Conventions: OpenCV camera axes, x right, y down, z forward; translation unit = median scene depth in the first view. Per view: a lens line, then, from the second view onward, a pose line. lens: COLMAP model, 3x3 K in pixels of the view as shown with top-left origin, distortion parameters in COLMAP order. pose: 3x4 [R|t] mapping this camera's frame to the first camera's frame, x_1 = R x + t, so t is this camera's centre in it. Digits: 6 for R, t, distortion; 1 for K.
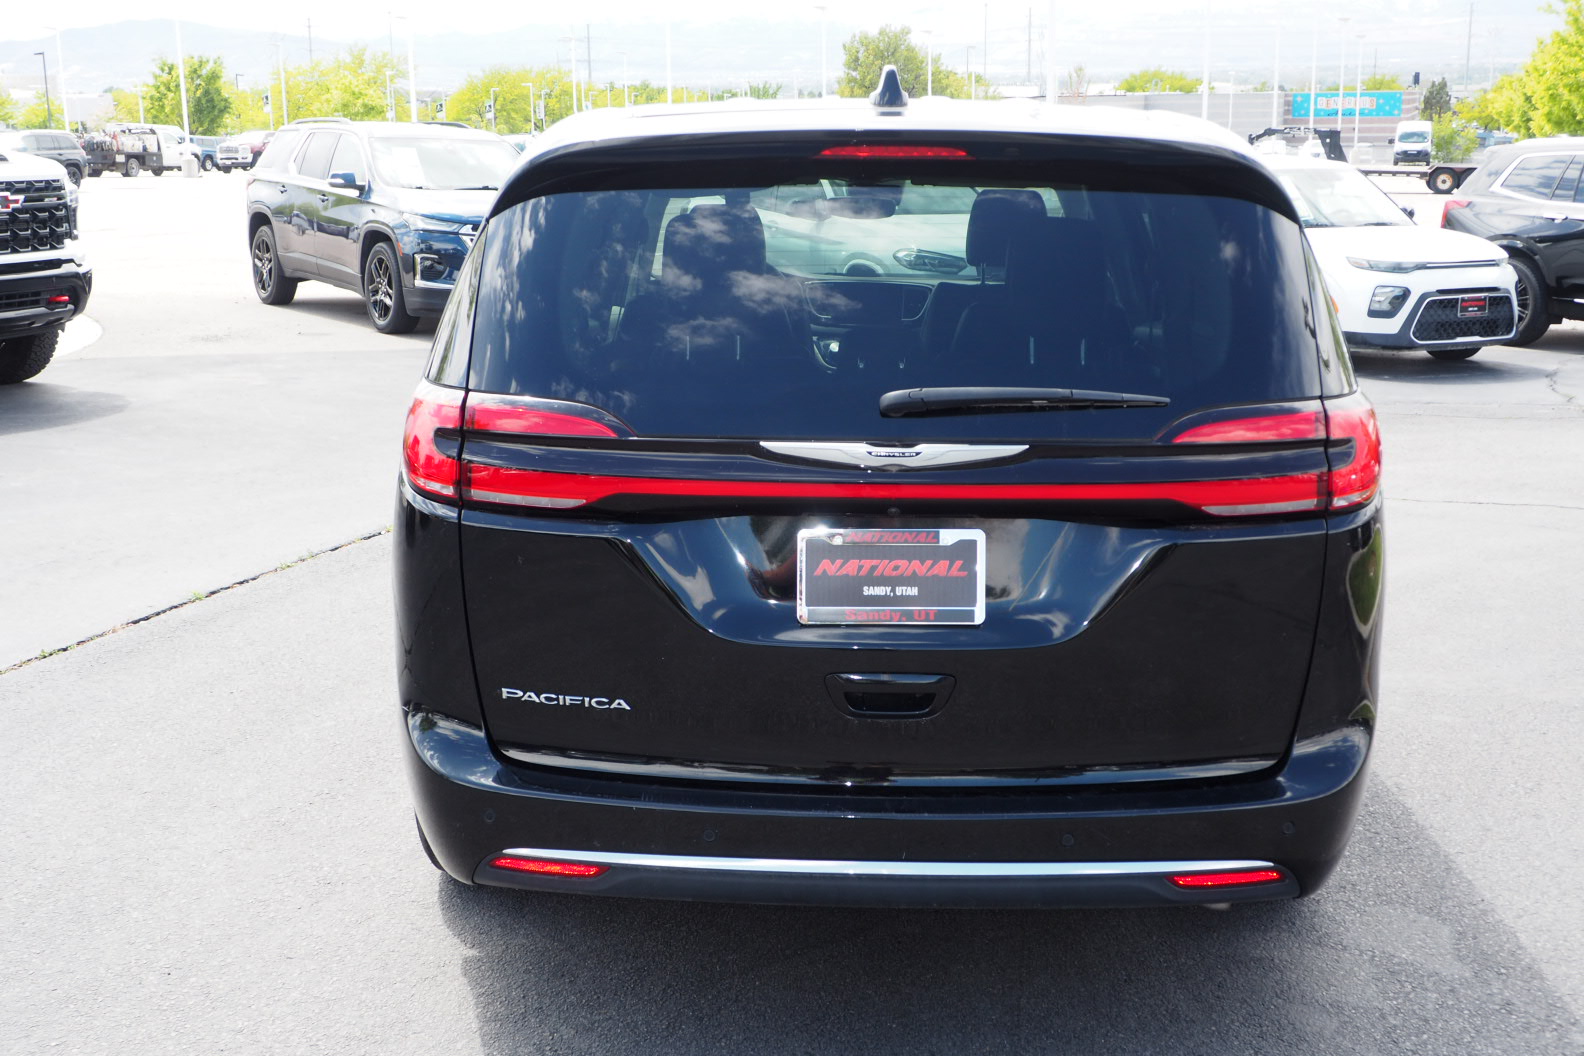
lens RADIAL K [[1840.1, 0, 792.0], [0, 1840.1, 528.0], [0, 0, 1]] dist [-0.001985, -0.011156]
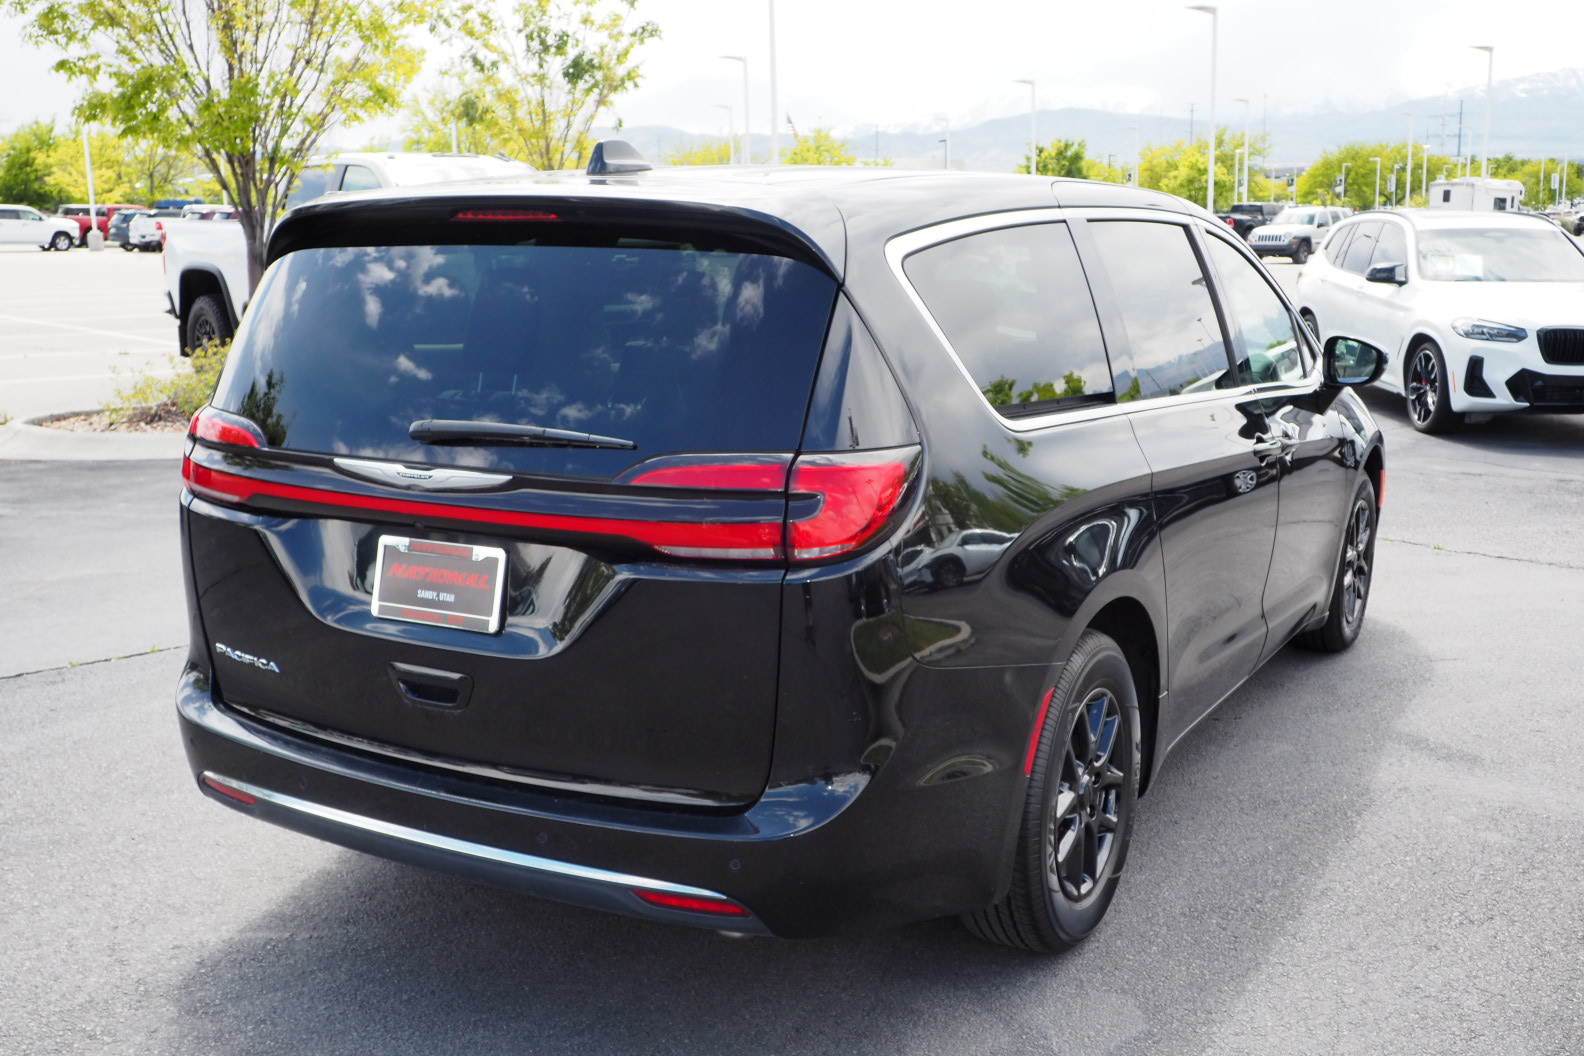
lens RADIAL K [[1678.5, 0, 792.0], [0, 1678.5, 528.0], [0, 0, 1]] dist [-0.019255, -0.001692]
pose [[0.879611, 0.081535, -0.468653, 0.730481], [-0.091787, 0.995778, 0.000969, -0.028995], [0.466754, 0.042163, 0.883382, 0.175719]]
